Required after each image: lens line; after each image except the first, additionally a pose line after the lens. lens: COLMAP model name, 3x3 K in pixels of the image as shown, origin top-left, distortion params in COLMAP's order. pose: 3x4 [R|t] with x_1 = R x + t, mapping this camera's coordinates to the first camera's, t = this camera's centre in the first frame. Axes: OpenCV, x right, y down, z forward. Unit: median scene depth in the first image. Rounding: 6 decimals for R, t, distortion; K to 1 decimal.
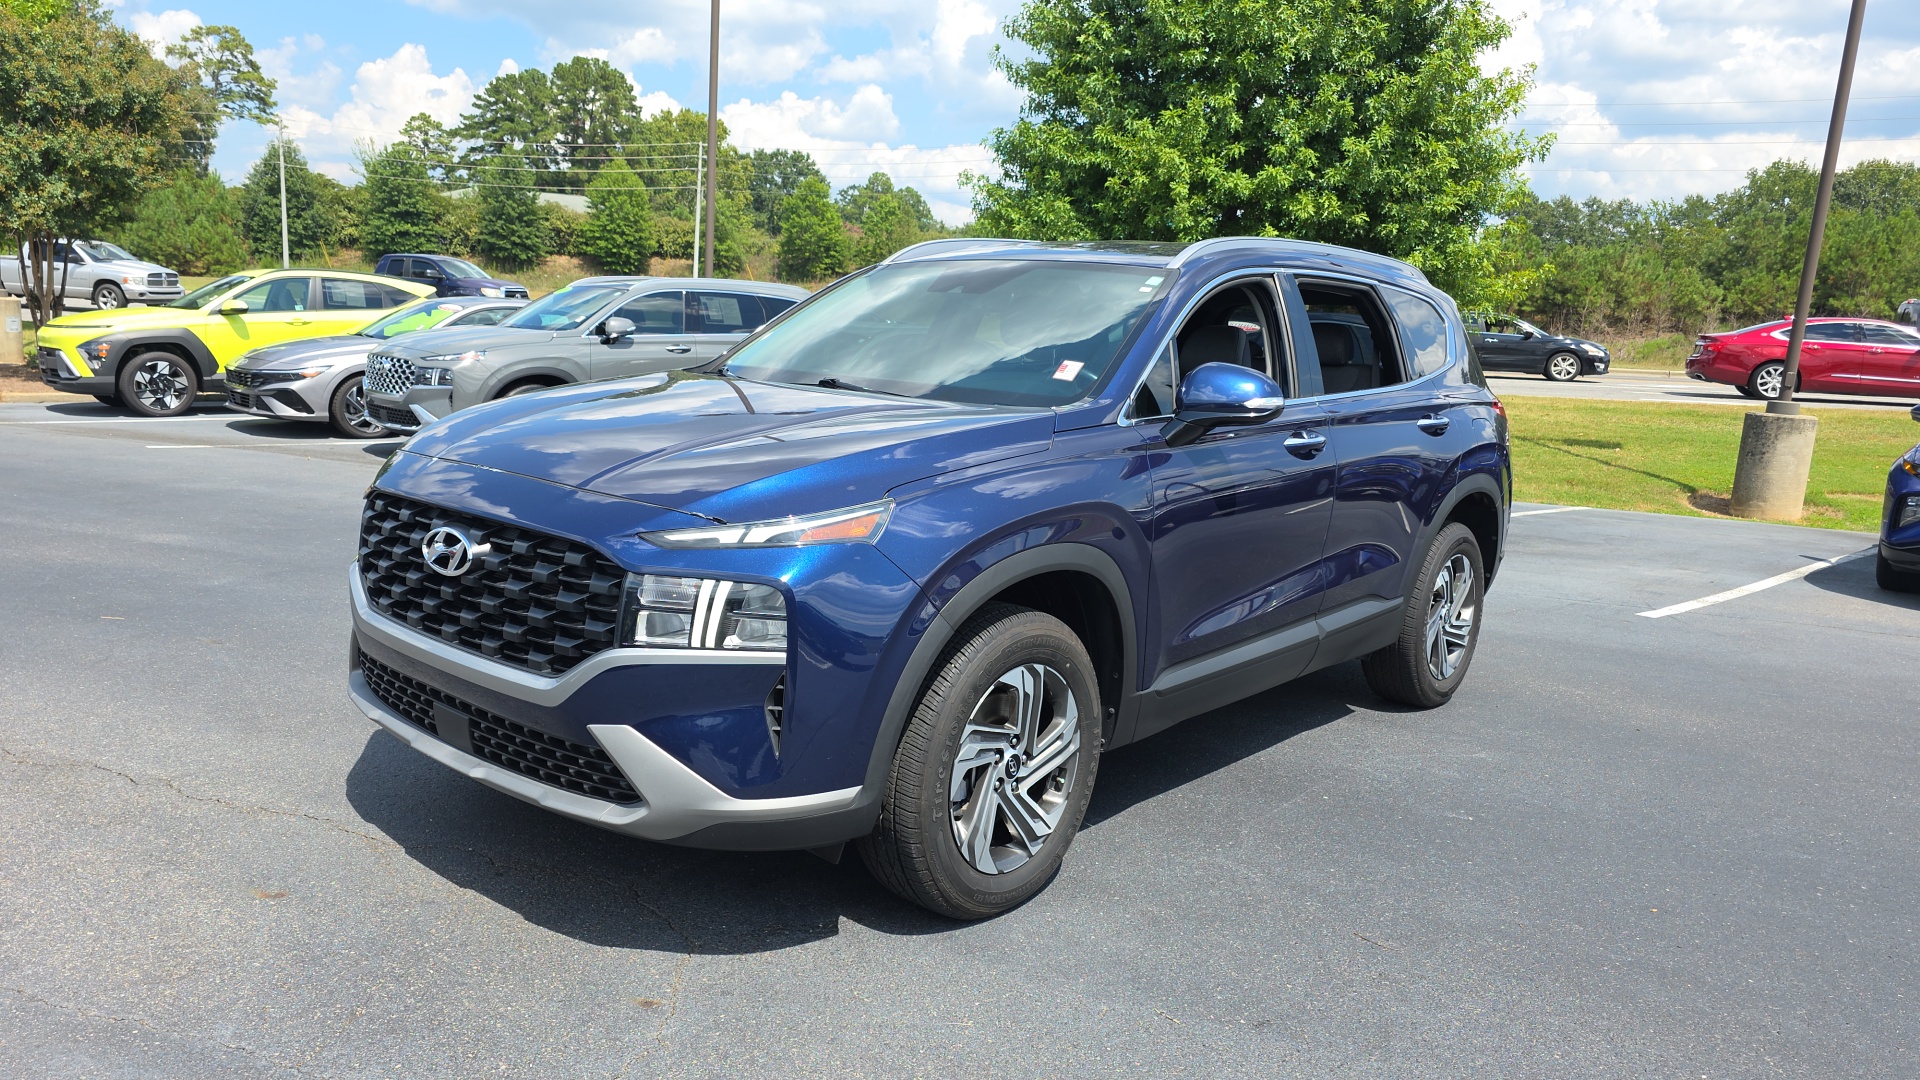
lens RADIAL K [[1303.8, 0, 972.9], [0, 1303.8, 526.2], [0, 0, 1]] dist [0.059569, -0.065355]
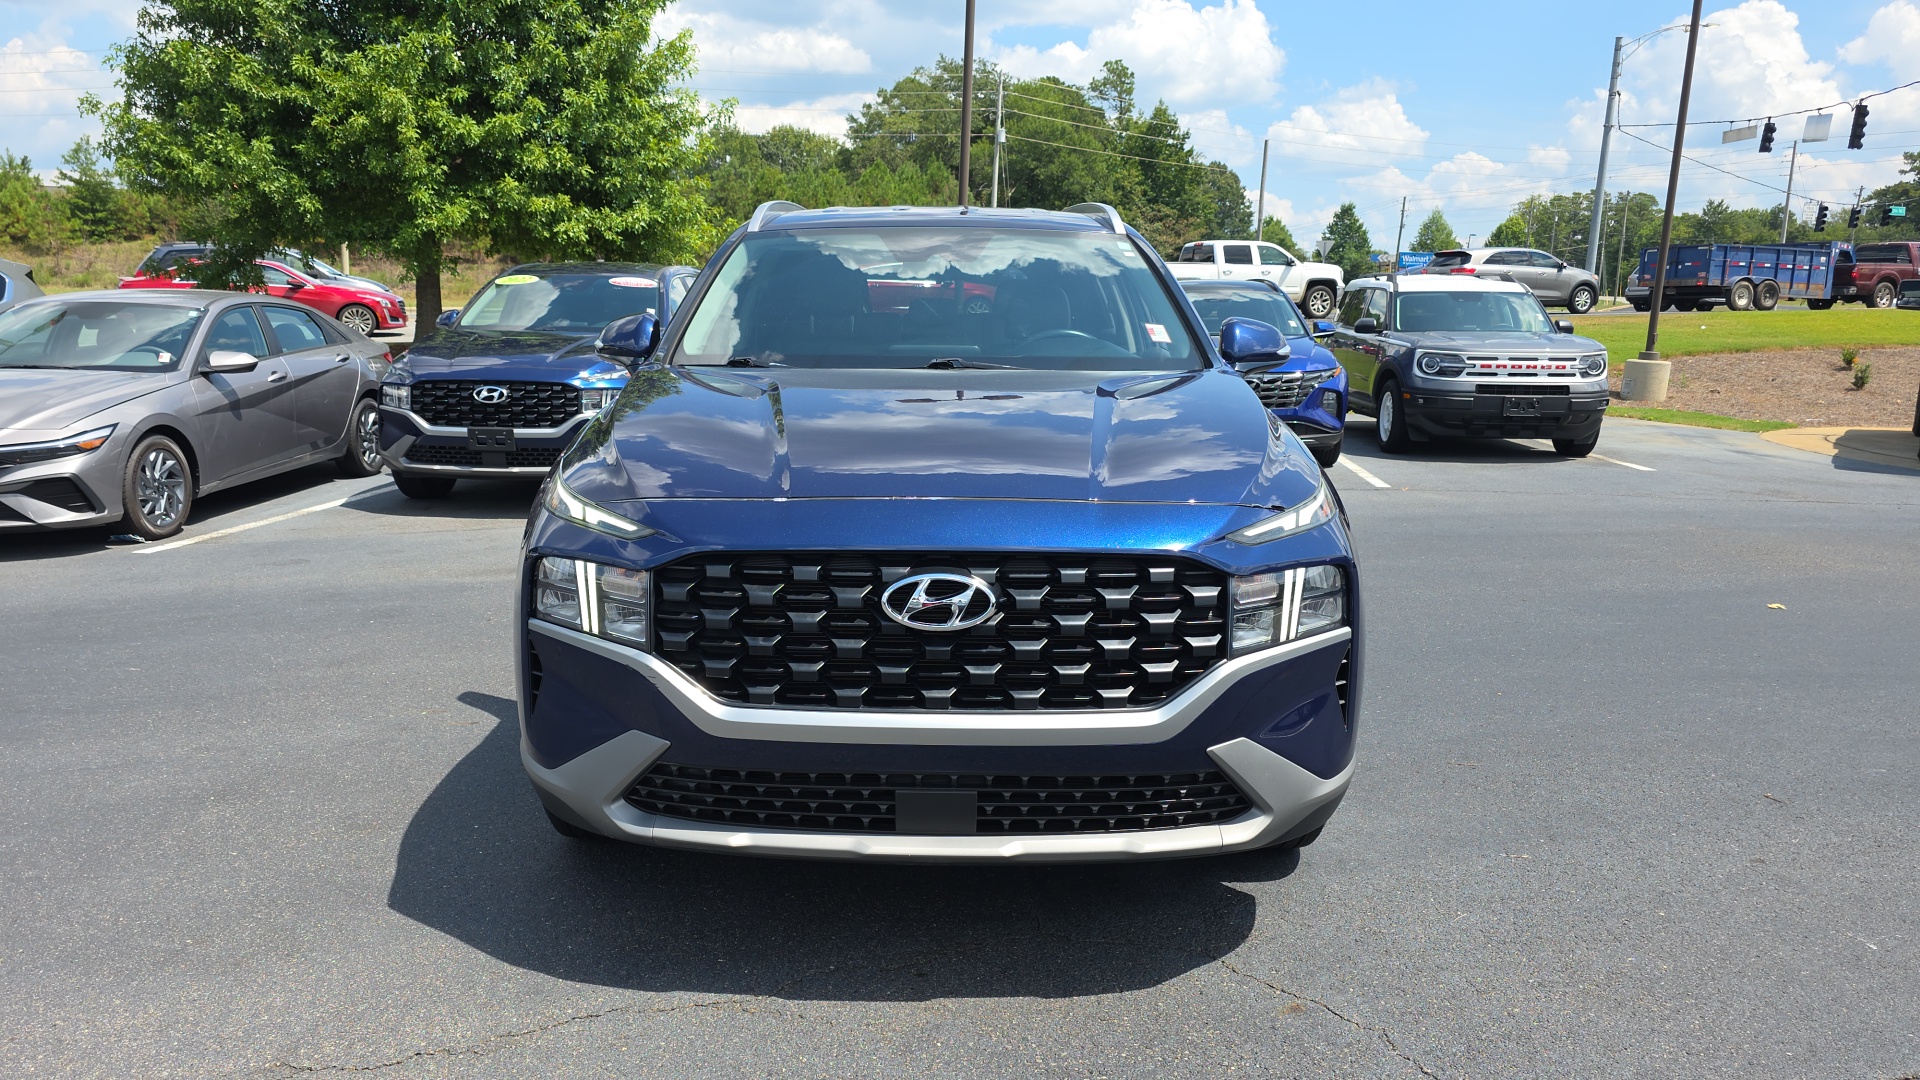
lens RADIAL K [[1303.8, 0, 930.3], [0, 1303.8, 498.4], [0, 0, 1]] dist [0.059569, -0.065355]
pose [[0.741027, -0.146370, 0.655328, -0.206381], [0.133446, 0.988587, 0.069907, -0.023074], [-0.658081, 0.035648, 0.752103, 0.085997]]
